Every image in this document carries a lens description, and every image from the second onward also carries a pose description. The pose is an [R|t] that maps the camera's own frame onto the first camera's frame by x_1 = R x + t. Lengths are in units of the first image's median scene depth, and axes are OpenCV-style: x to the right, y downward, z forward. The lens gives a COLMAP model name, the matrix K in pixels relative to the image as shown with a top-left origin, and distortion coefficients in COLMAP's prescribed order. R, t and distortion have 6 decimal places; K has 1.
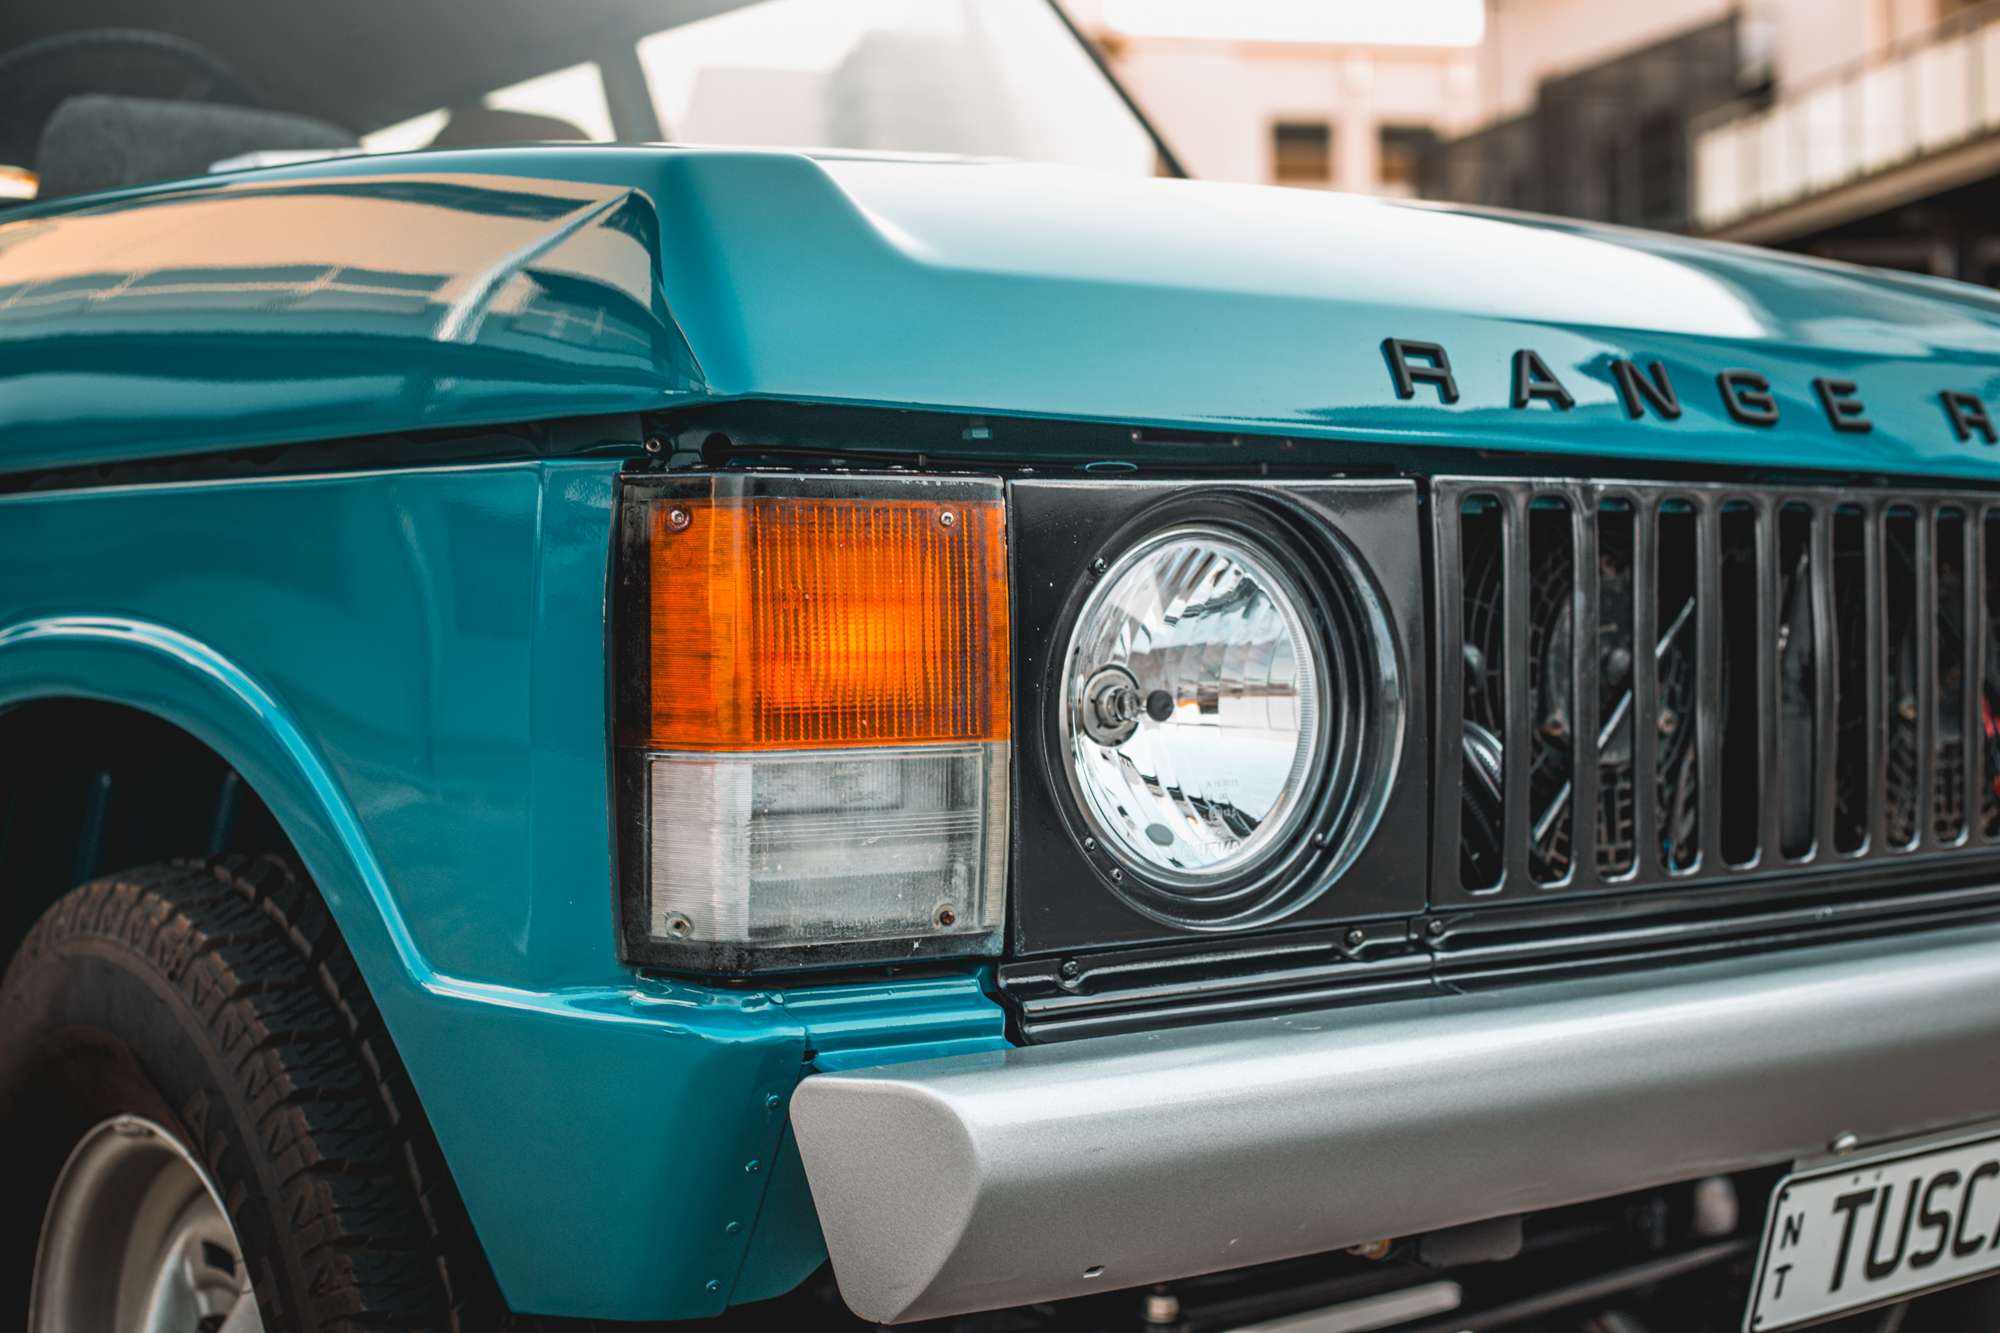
lens RADIAL K [[2950.7, 0, 963.8], [0, 2950.7, 663.3], [0, 0, 1]] dist [-0.084091, -0.084923]
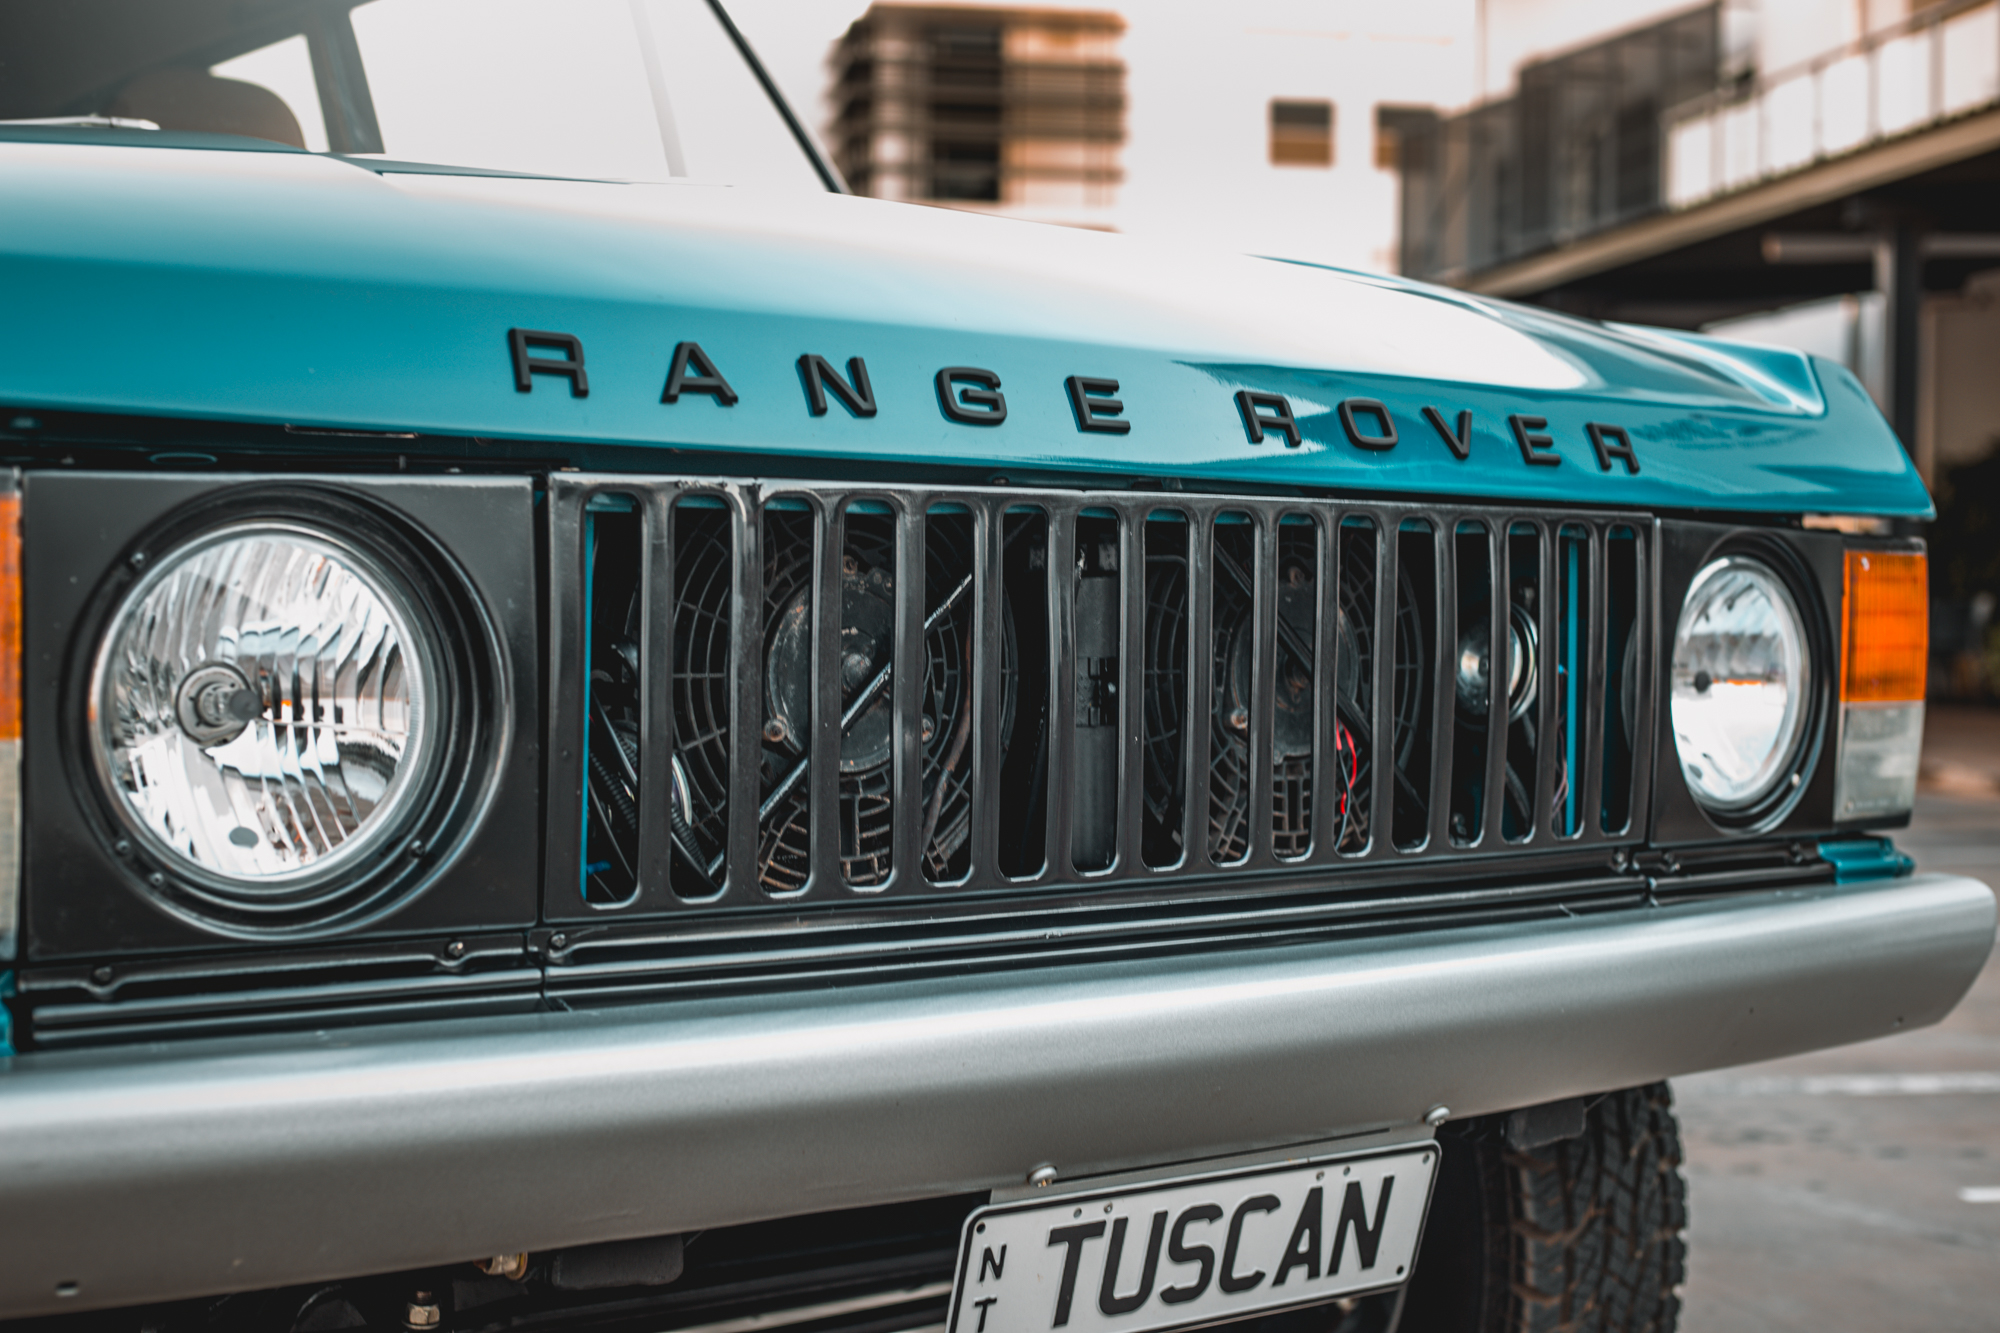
lens RADIAL K [[2950.7, 0, 963.8], [0, 2950.7, 663.3], [0, 0, 1]] dist [-0.084091, -0.084923]
pose [[0.999749, 0.021730, -0.005543, 0.277037], [-0.021674, 0.999714, 0.010095, -0.012844], [0.005760, -0.009973, 0.999934, 0.033388]]
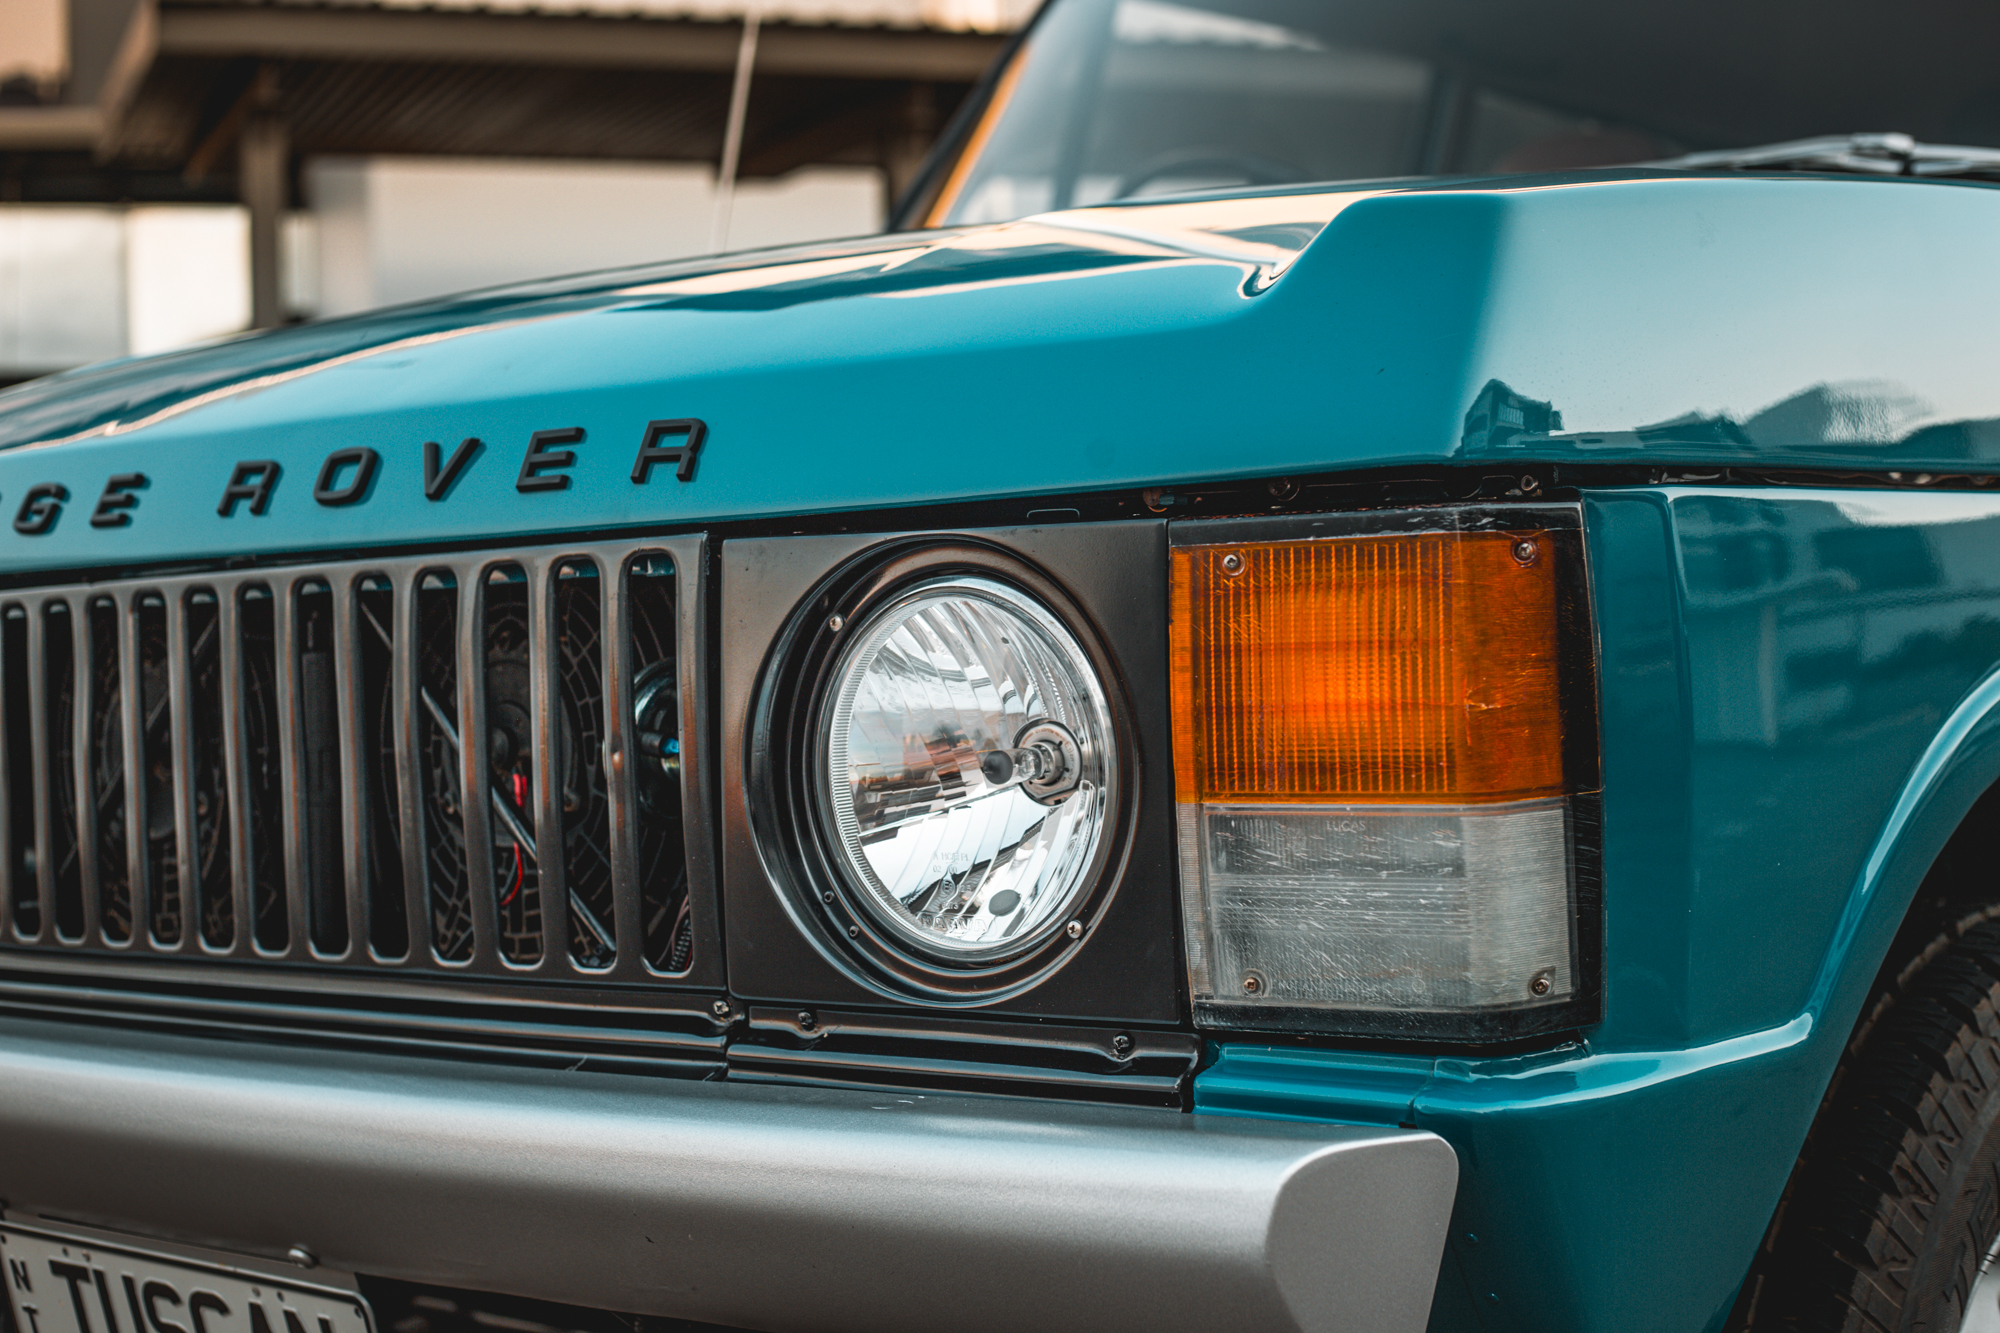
lens RADIAL K [[2950.7, 0, 963.8], [0, 2950.7, 663.3], [0, 0, 1]] dist [-0.084091, -0.084923]
pose [[0.180639, -0.004745, -0.983538, 1.421559], [0.015439, 0.999879, -0.001988, -0.026251], [0.983428, -0.014826, 0.180690, 1.158981]]
